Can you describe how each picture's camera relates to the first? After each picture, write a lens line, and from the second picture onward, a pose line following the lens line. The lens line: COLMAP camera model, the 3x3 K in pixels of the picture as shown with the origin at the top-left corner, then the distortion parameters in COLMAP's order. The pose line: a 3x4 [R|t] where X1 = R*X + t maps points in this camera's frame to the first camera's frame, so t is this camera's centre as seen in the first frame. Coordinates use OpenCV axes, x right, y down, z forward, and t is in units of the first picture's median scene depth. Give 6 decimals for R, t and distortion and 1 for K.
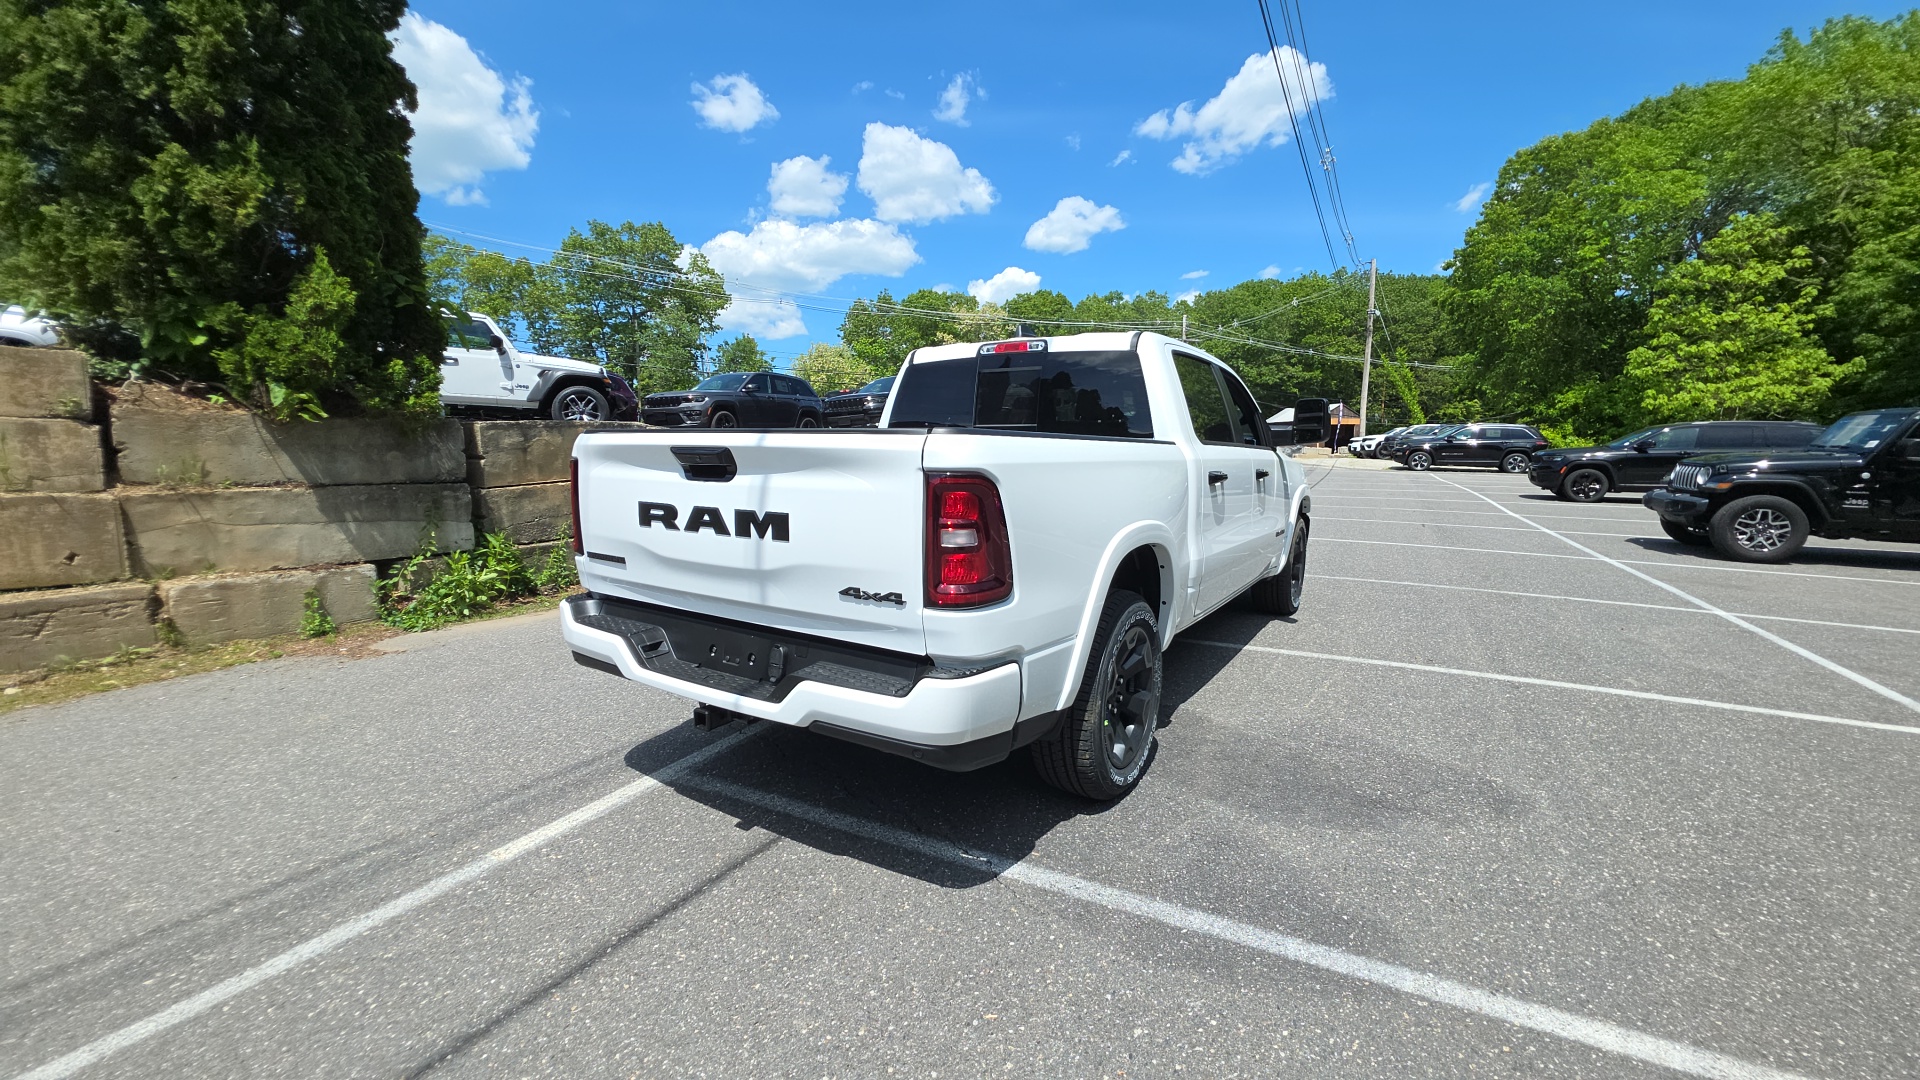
lens RADIAL K [[761.0, 0, 950.5], [0, 761.0, 538.5], [0, 0, 1]] dist [0.013752, -0.008261]
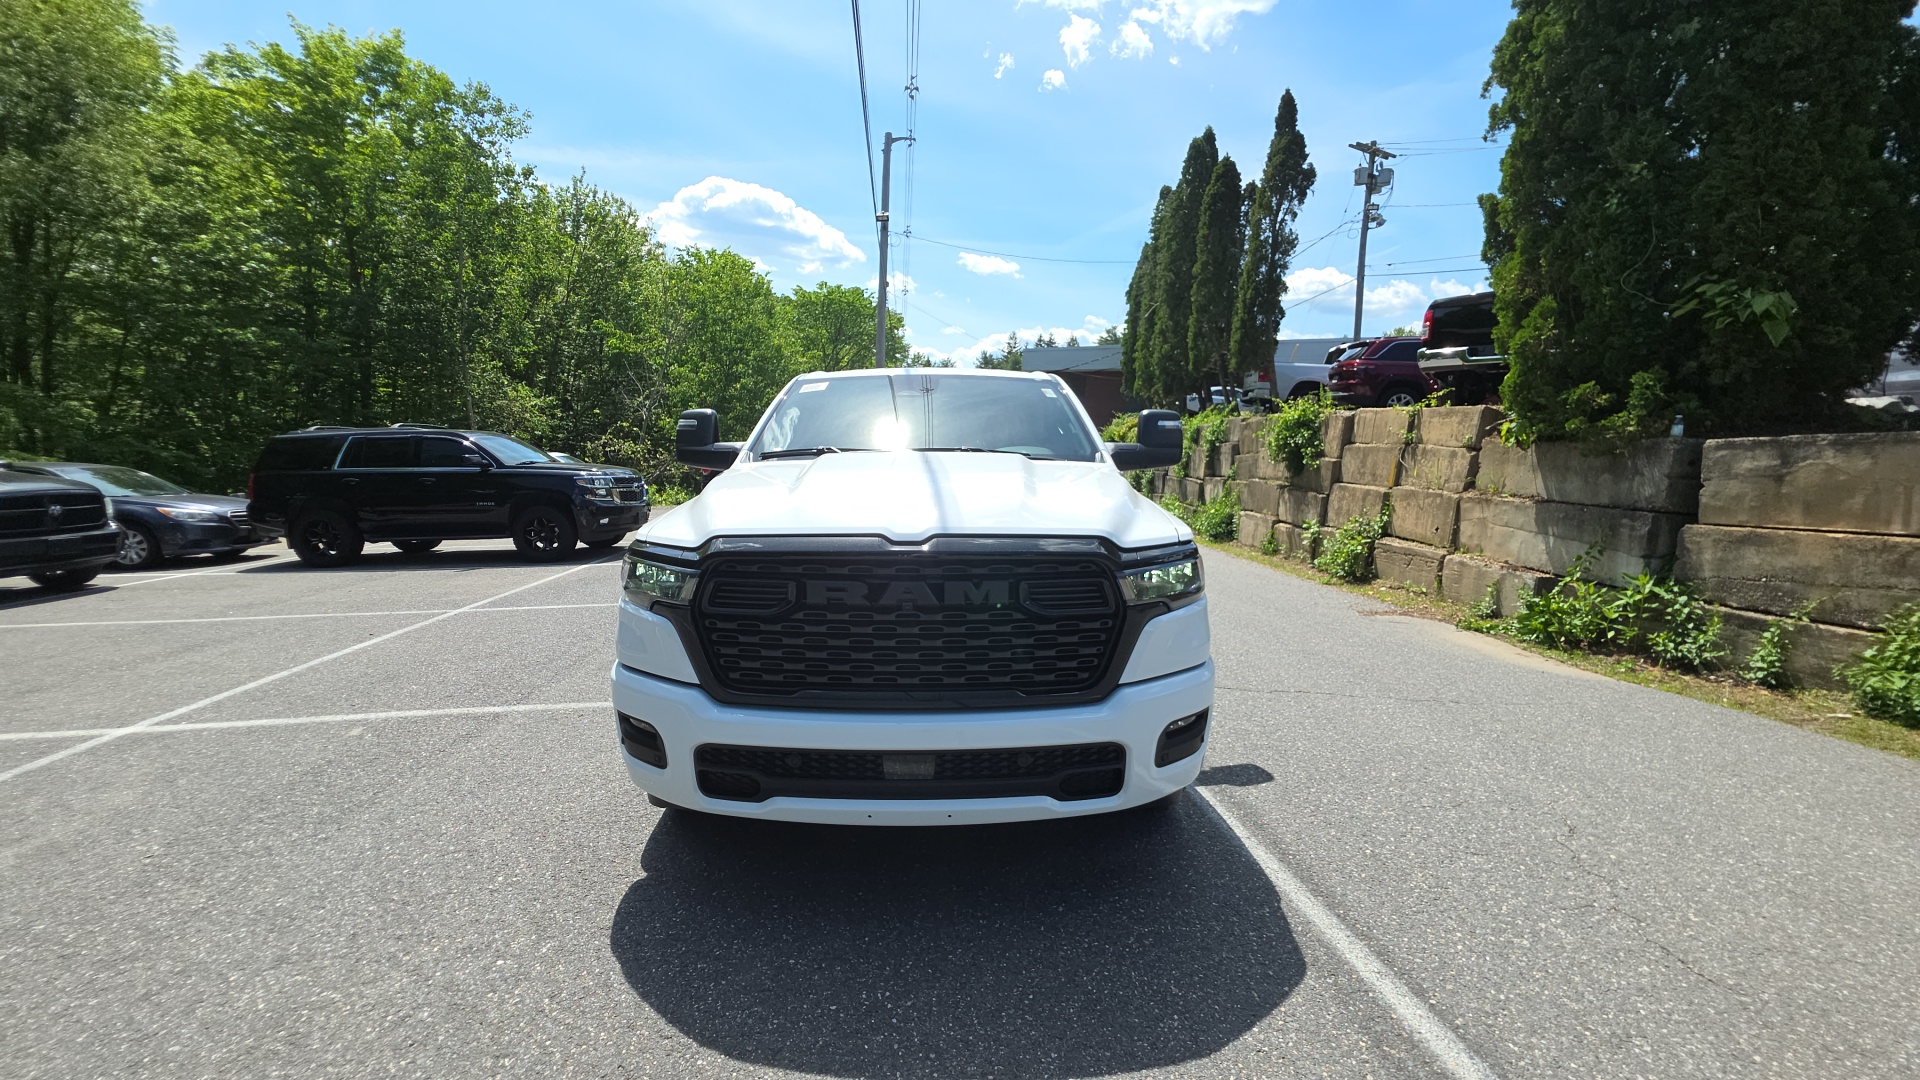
lens RADIAL K [[761.0, 0, 950.5], [0, 761.0, 538.5], [0, 0, 1]] dist [0.013752, -0.008261]
pose [[-0.833443, 0.057444, -0.549611, 0.446218], [-0.073795, 0.974105, 0.213716, -0.154496], [0.547656, 0.218679, -0.807622, 1.152799]]
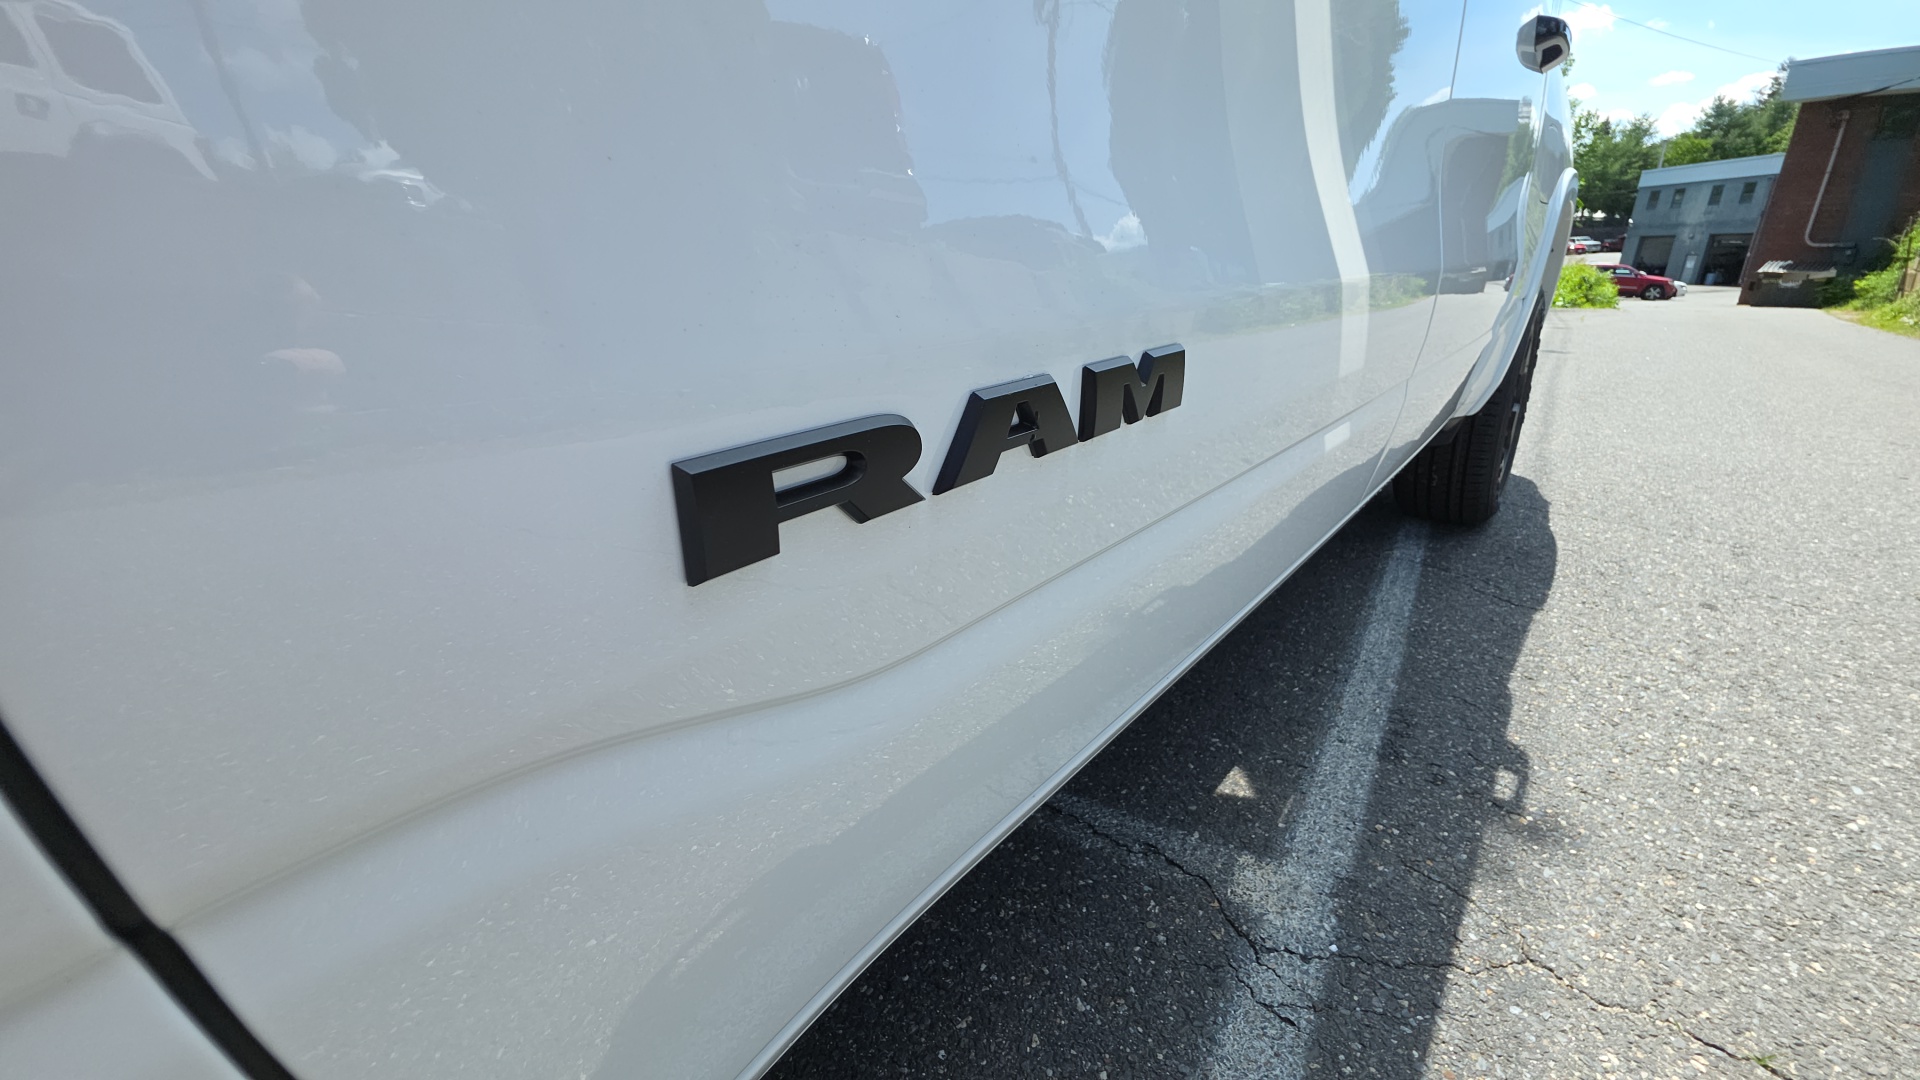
lens RADIAL K [[761.0, 0, 950.5], [0, 761.0, 538.5], [0, 0, 1]] dist [0.013752, -0.008261]
pose [[-0.994154, -0.013816, 0.107085, 0.075861], [0.034266, 0.900136, 0.434259, -0.035853], [-0.102391, 0.435390, -0.894400, 0.851157]]
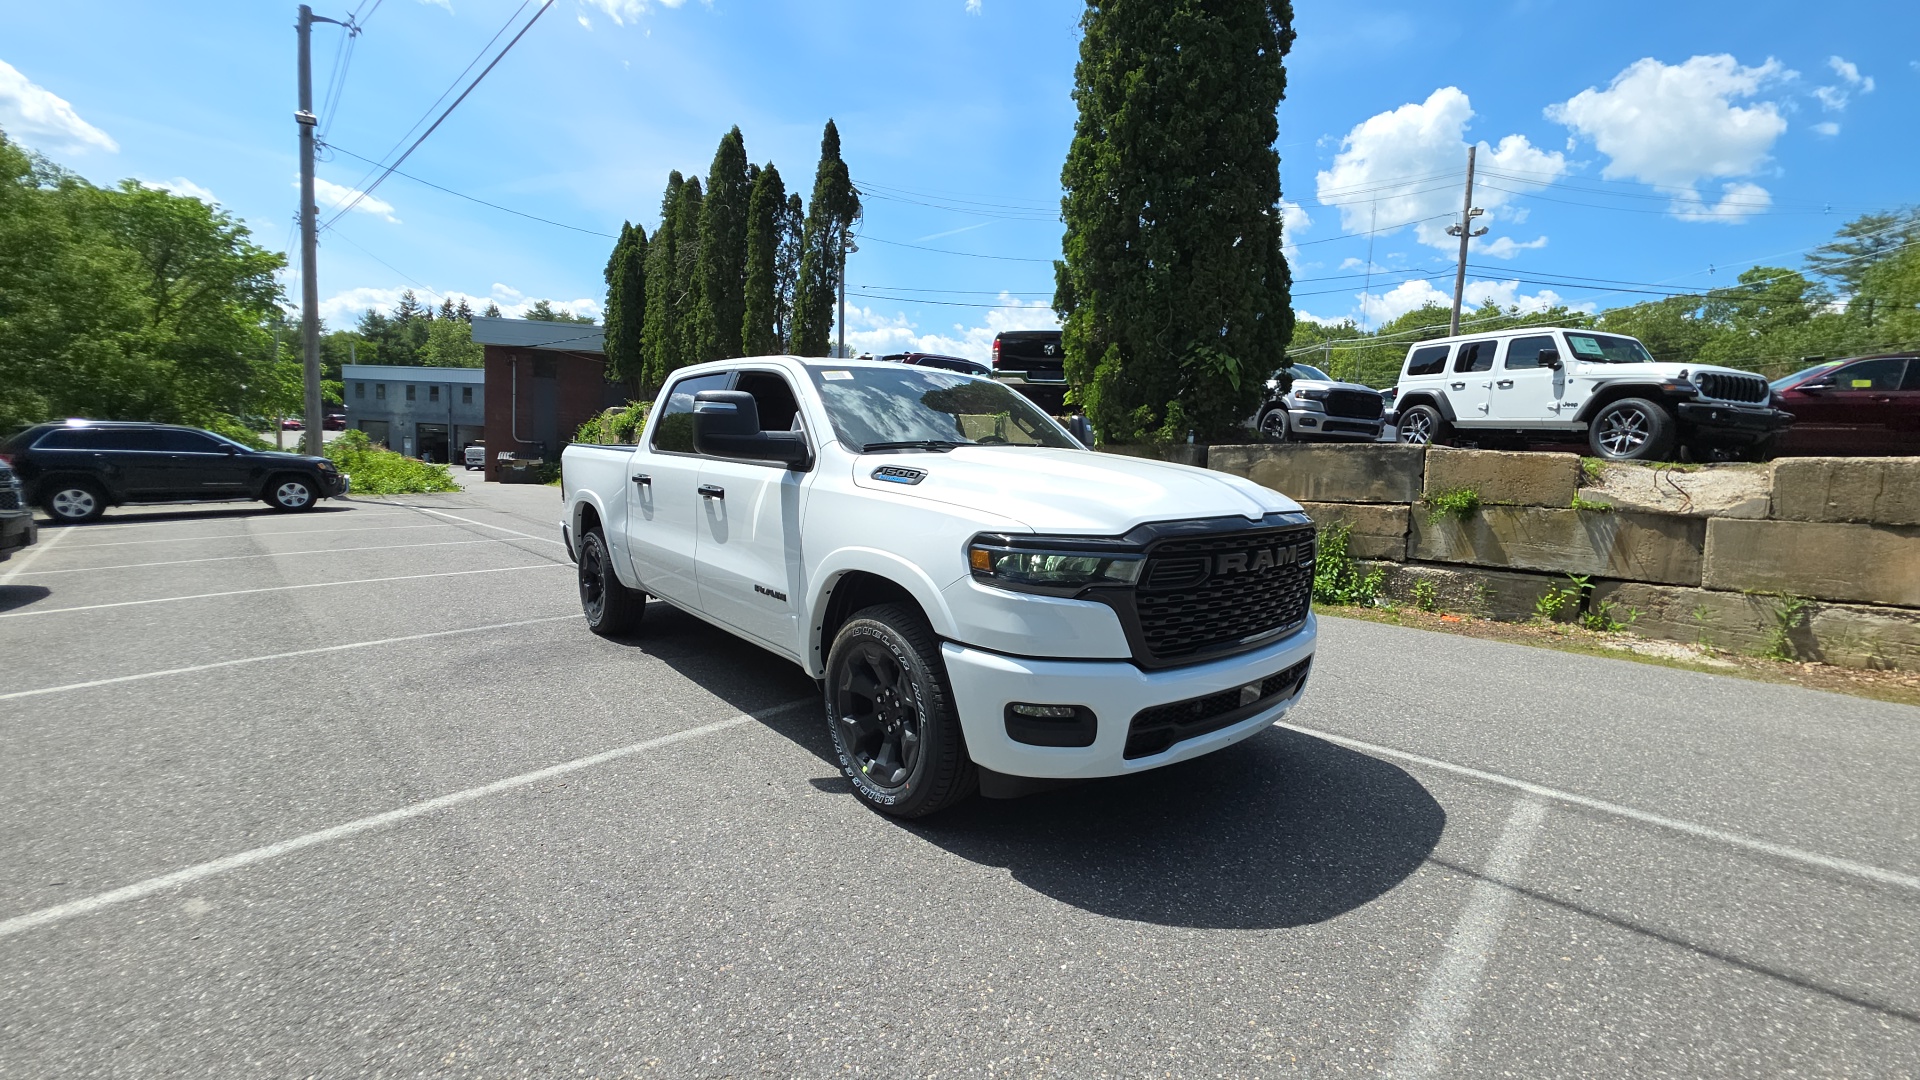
lens RADIAL K [[761.0, 0, 950.5], [0, 761.0, 538.5], [0, 0, 1]] dist [0.013752, -0.008261]
pose [[-0.282424, 0.100653, -0.953994, 0.684915], [-0.143343, 0.978887, 0.145715, -0.117200], [0.948520, 0.177902, -0.262034, 0.888093]]
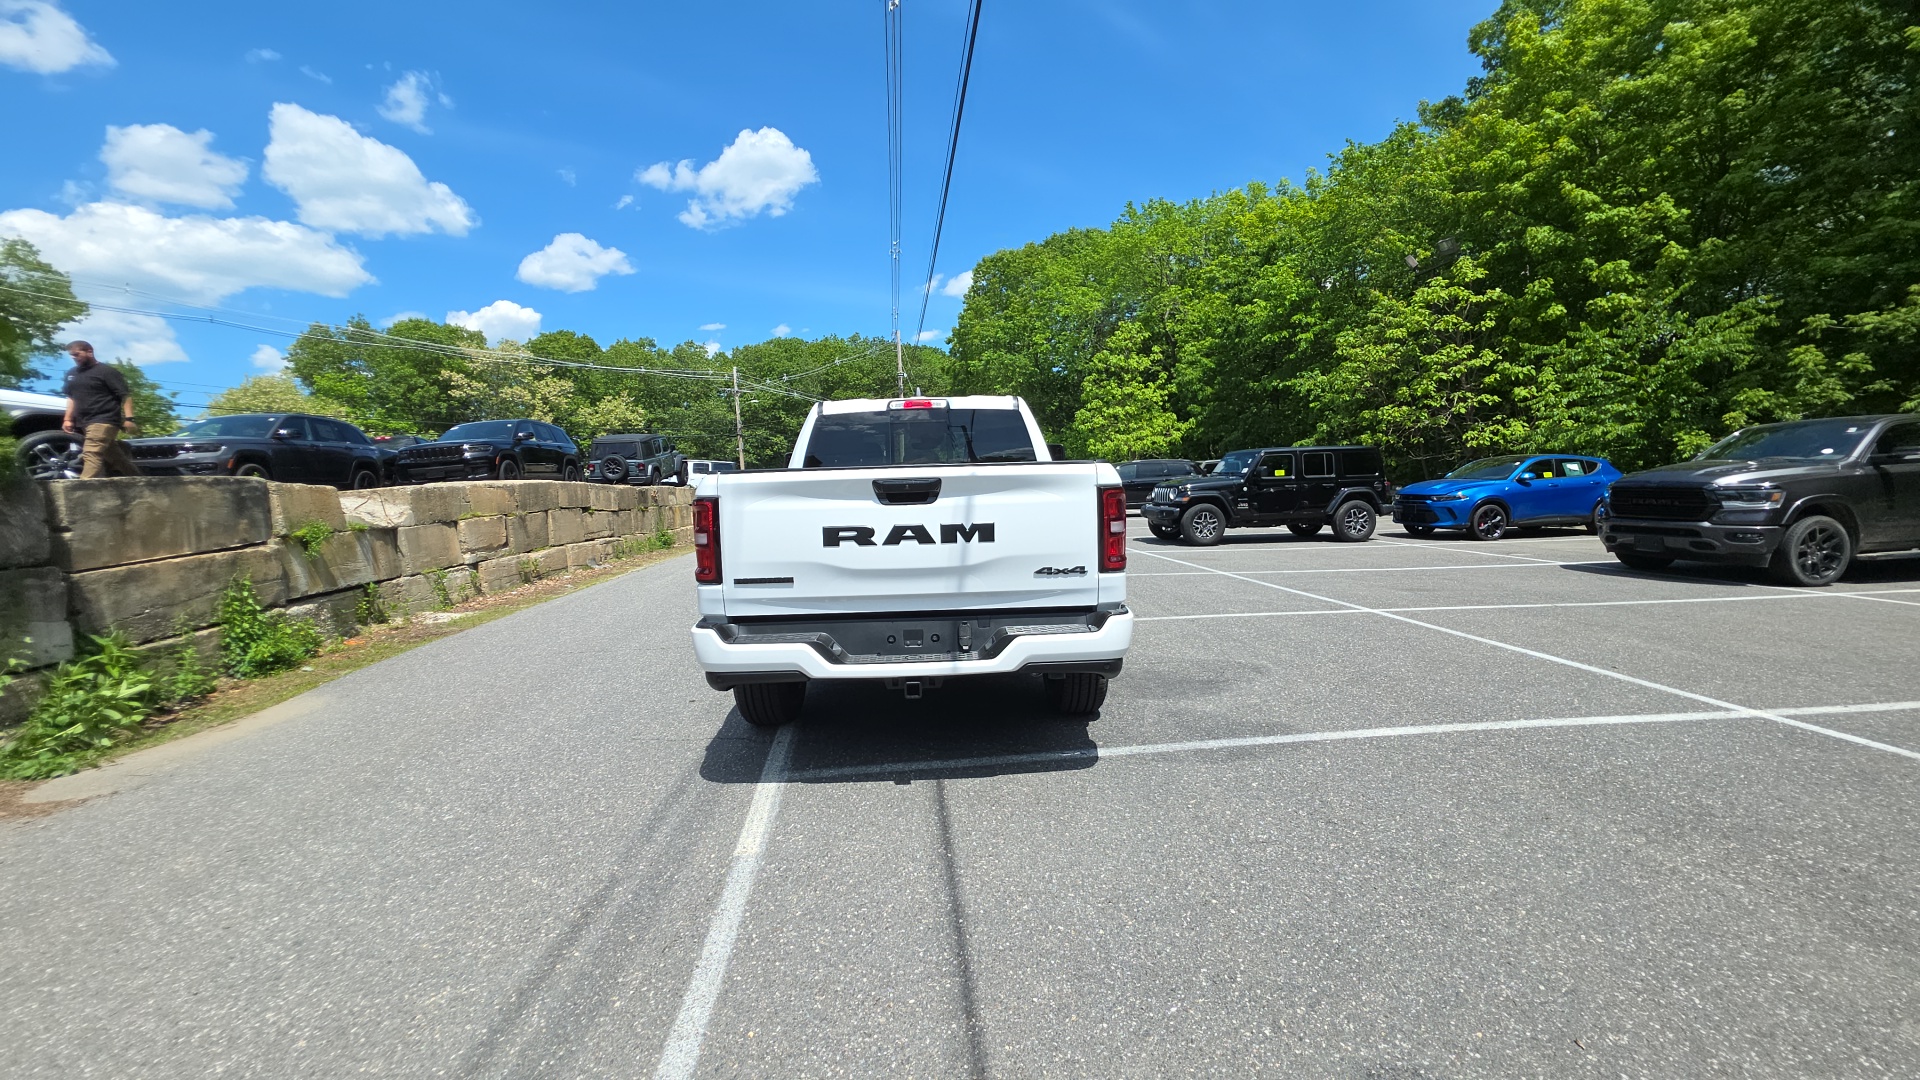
lens RADIAL K [[761.0, 0, 950.5], [0, 761.0, 538.5], [0, 0, 1]] dist [0.013752, -0.008261]
pose [[0.829458, -0.070729, 0.554072, -0.306265], [0.104900, 0.994026, -0.030148, 0.009178], [-0.548630, 0.083129, 0.831922, -0.038938]]
